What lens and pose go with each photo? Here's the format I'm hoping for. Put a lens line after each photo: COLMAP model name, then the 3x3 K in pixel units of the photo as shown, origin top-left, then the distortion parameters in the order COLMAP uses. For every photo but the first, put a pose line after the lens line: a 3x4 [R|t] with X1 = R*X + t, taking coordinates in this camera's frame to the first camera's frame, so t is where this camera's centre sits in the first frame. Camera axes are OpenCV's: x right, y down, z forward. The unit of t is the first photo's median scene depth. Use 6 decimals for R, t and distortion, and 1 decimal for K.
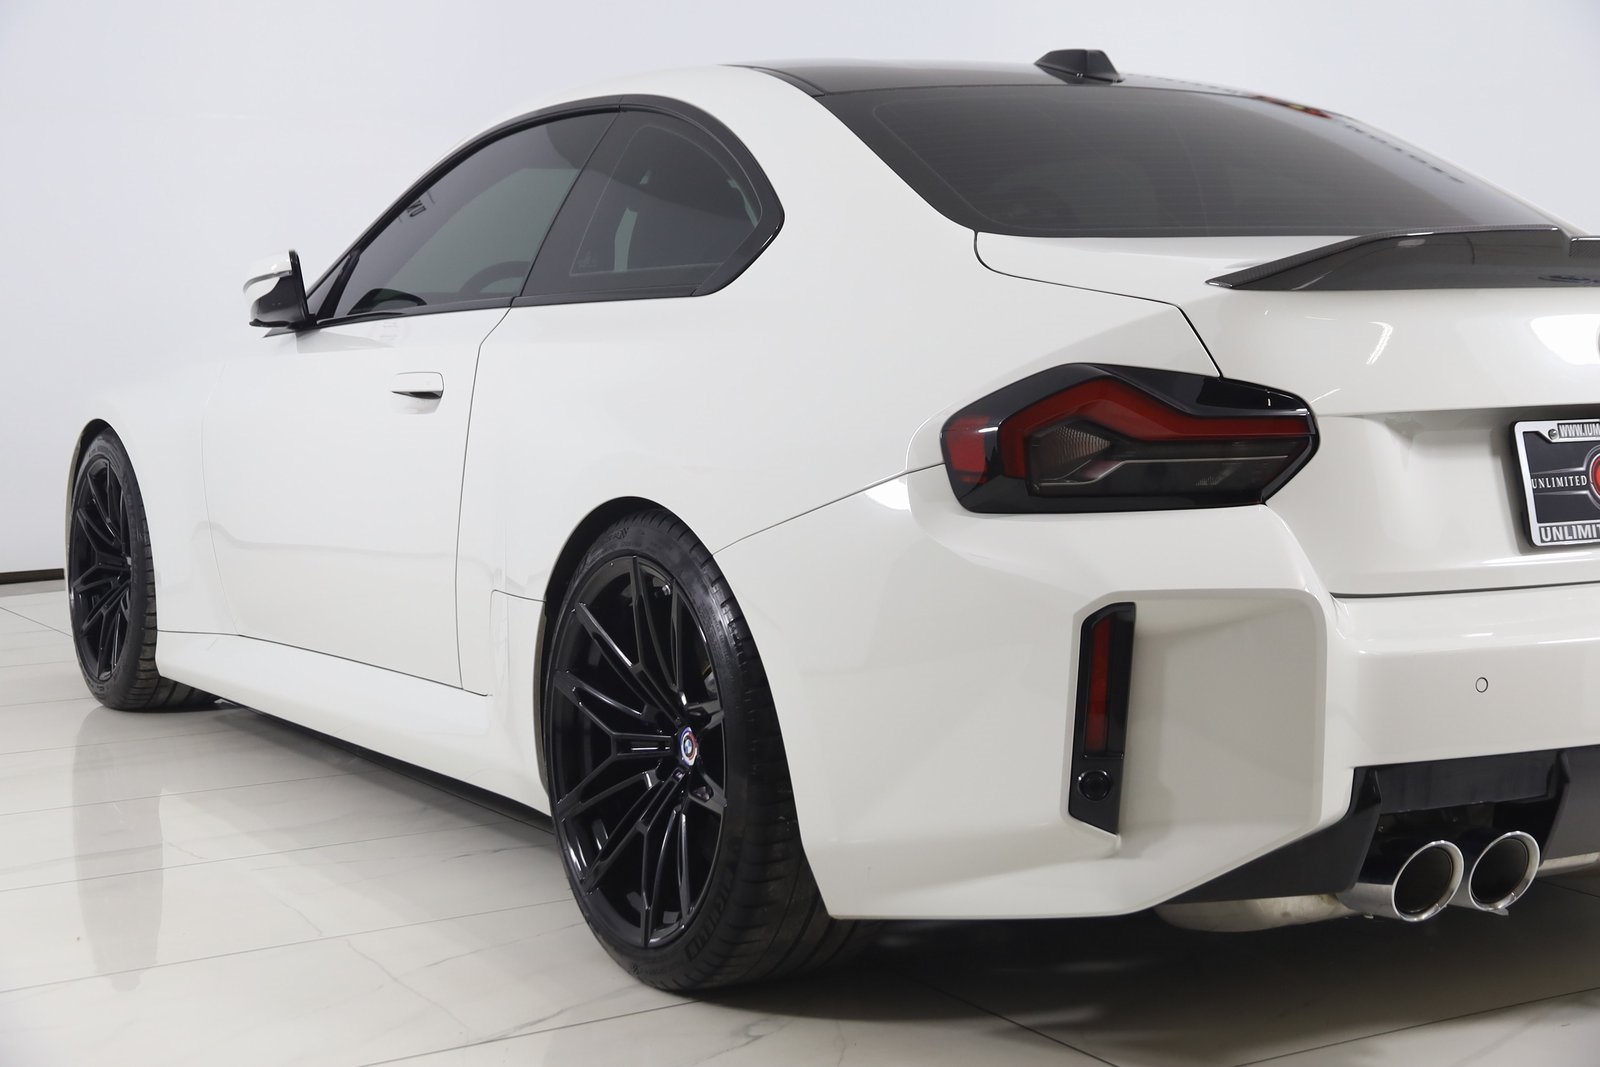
lens RADIAL K [[1972.3, 0, 800.0], [0, 1972.3, 533.5], [0, 0, 1]] dist [0.014452, -0.016717]
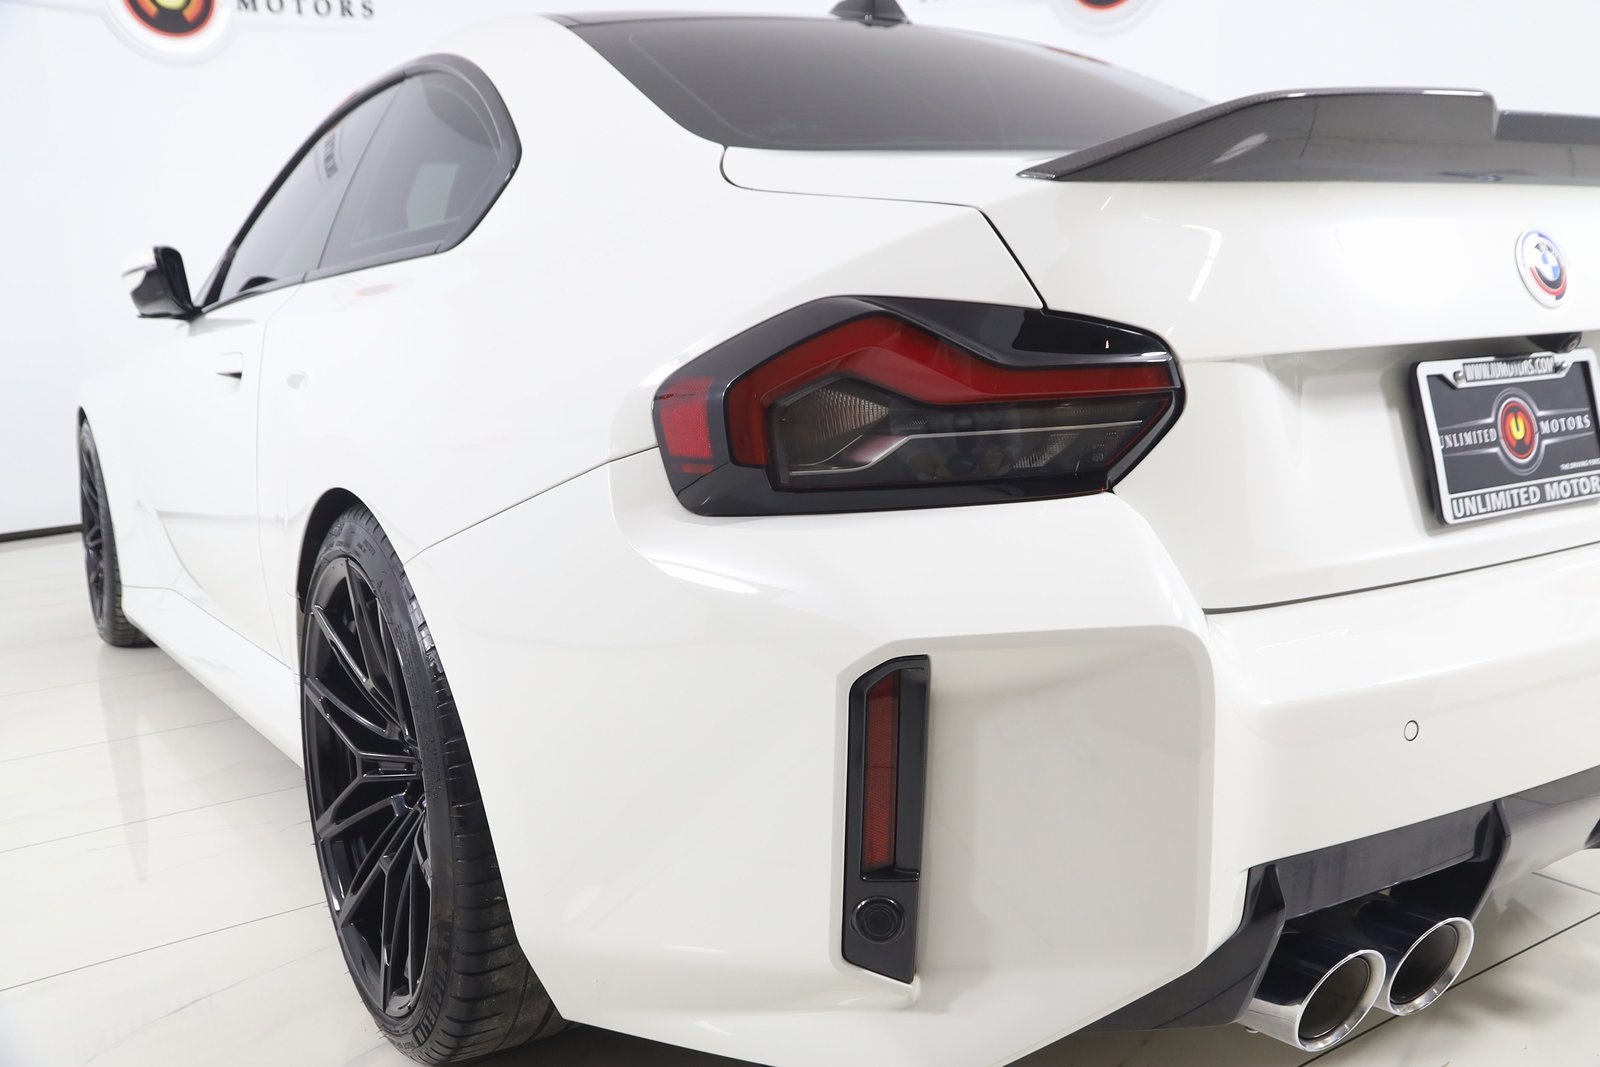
lens RADIAL K [[1244.2, 0, 805.2], [0, 1244.2, 518.8], [0, 0, 1]] dist [-0.040872, 0.004536]
pose [[0.998035, -0.039953, 0.048271, 0.101130], [0.037307, 0.997816, 0.054517, -0.031366], [-0.050343, -0.052609, 0.997345, 0.540545]]
